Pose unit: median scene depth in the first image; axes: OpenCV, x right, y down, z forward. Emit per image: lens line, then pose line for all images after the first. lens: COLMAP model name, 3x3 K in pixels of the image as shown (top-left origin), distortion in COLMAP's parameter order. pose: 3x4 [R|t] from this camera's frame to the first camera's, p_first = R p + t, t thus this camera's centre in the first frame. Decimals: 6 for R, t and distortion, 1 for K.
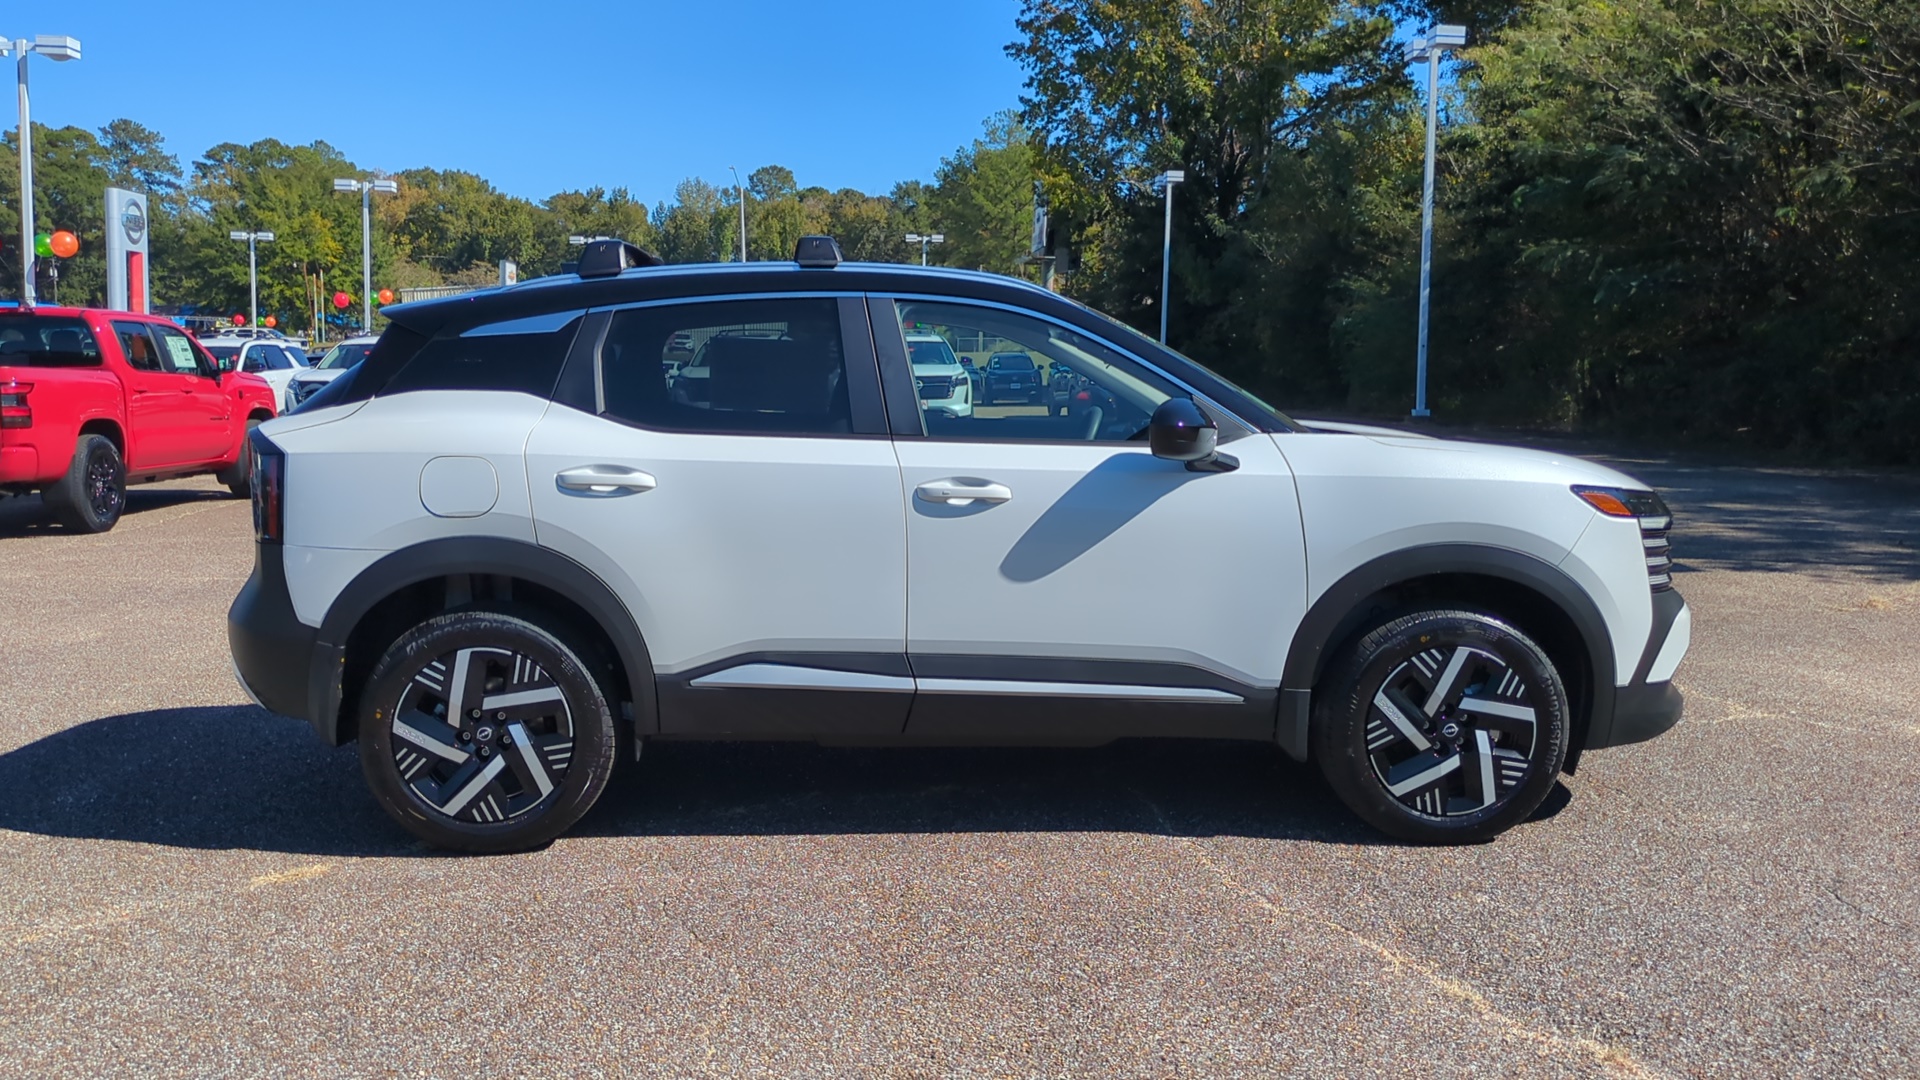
lens RADIAL K [[1661.6, 0, 947.8], [0, 1661.6, 547.5], [0, 0, 1]] dist [0.052537, -0.059079]
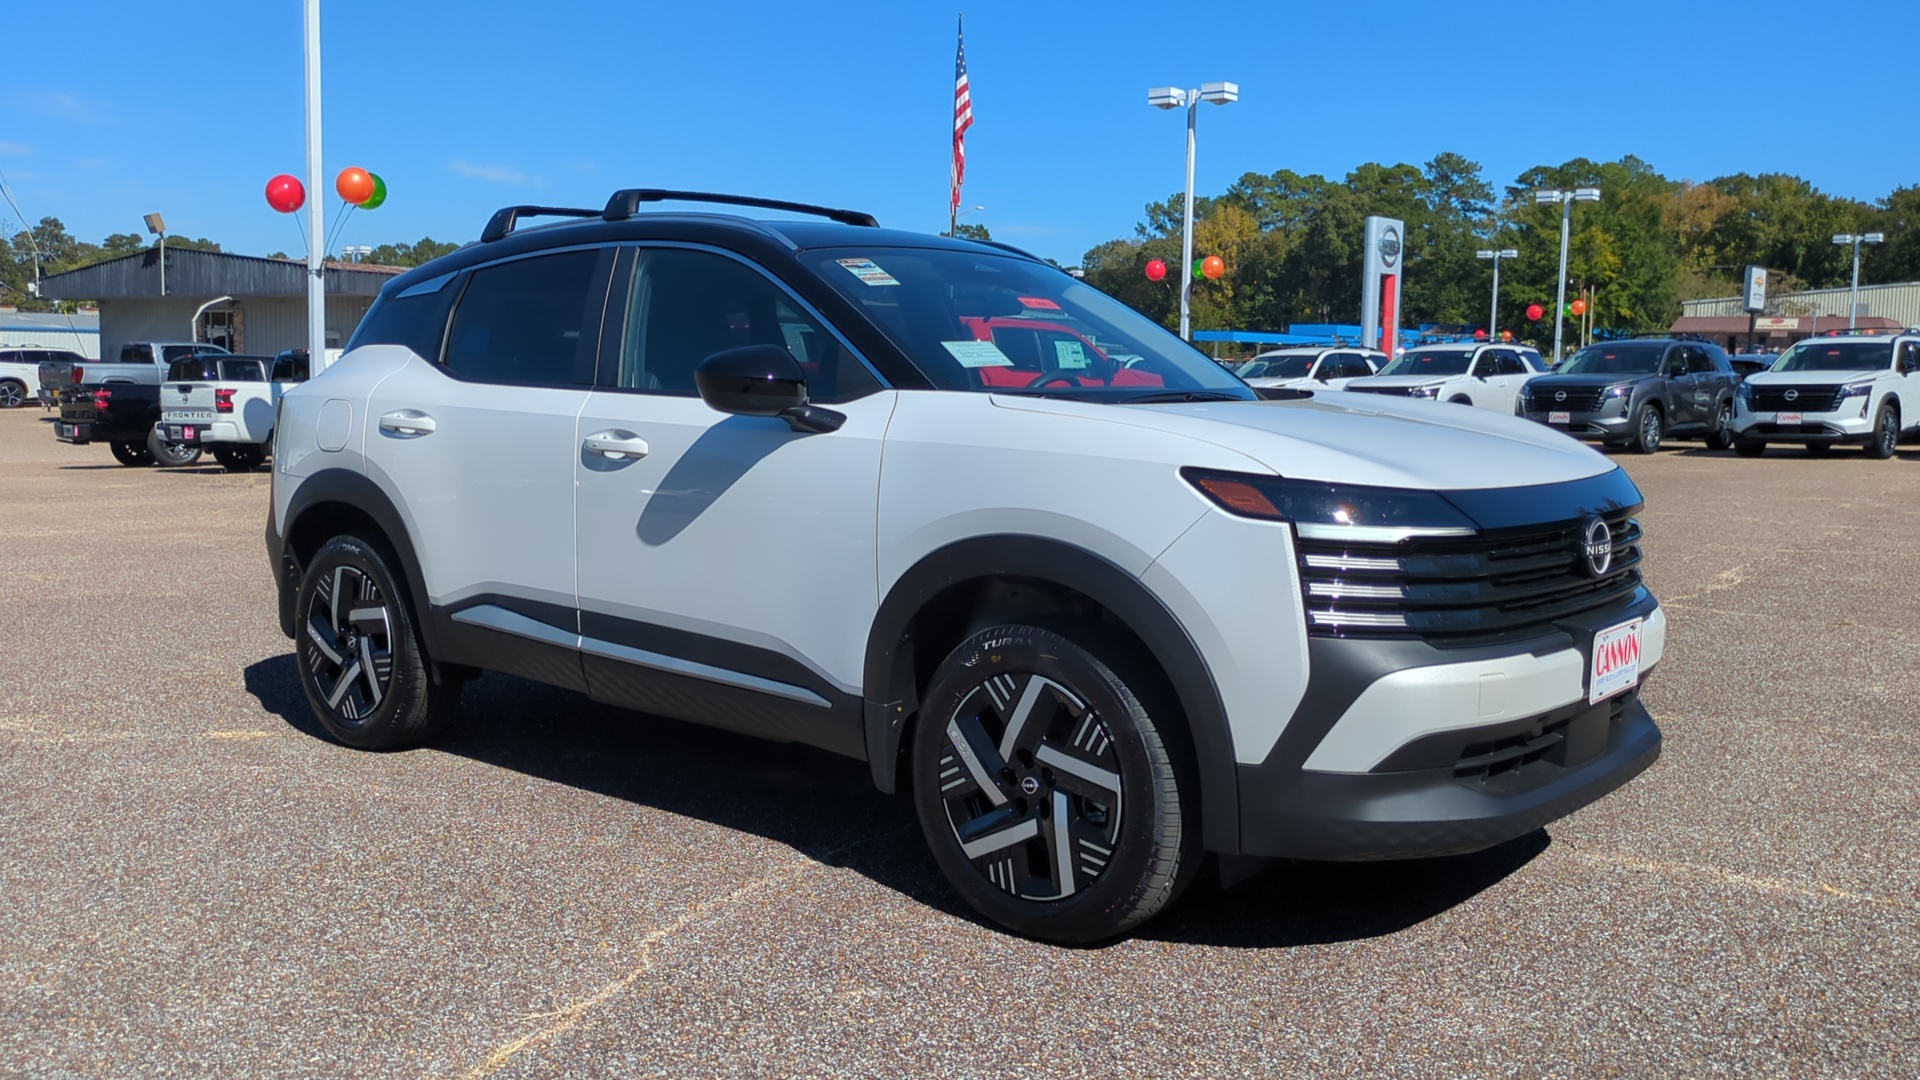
lens RADIAL K [[1661.6, 0, 953.0], [0, 1661.6, 539.3], [0, 0, 1]] dist [0.052537, -0.059079]
pose [[0.728715, 0.070165, -0.681214, 0.761142], [-0.080930, 0.996590, 0.016075, -0.010130], [0.680019, 0.043416, 0.731908, 0.413205]]
